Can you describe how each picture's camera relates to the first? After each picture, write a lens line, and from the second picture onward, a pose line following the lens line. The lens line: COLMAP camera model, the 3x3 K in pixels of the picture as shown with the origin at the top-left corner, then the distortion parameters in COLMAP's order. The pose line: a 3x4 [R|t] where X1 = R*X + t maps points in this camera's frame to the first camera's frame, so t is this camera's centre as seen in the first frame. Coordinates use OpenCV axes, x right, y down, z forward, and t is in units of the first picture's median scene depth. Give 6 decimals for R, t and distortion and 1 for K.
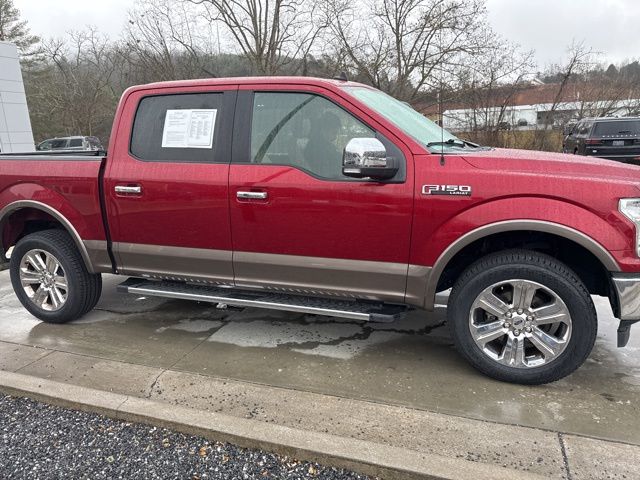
lens RADIAL K [[451.4, 0, 326.2], [0, 451.4, 238.7], [0, 0, 1]] dist [0.048977, -0.055509]
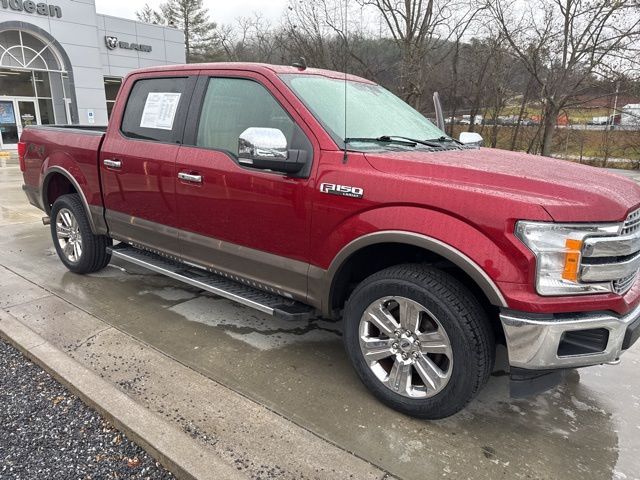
lens RADIAL K [[452.4, 0, 326.6], [0, 452.4, 241.2], [0, 0, 1]] dist [0.043401, -0.046918]
pose [[0.947620, 0.128391, -0.292458, 0.425495], [-0.118621, 0.991630, 0.050978, -0.038870], [0.296555, -0.013616, 0.954919, 0.085645]]
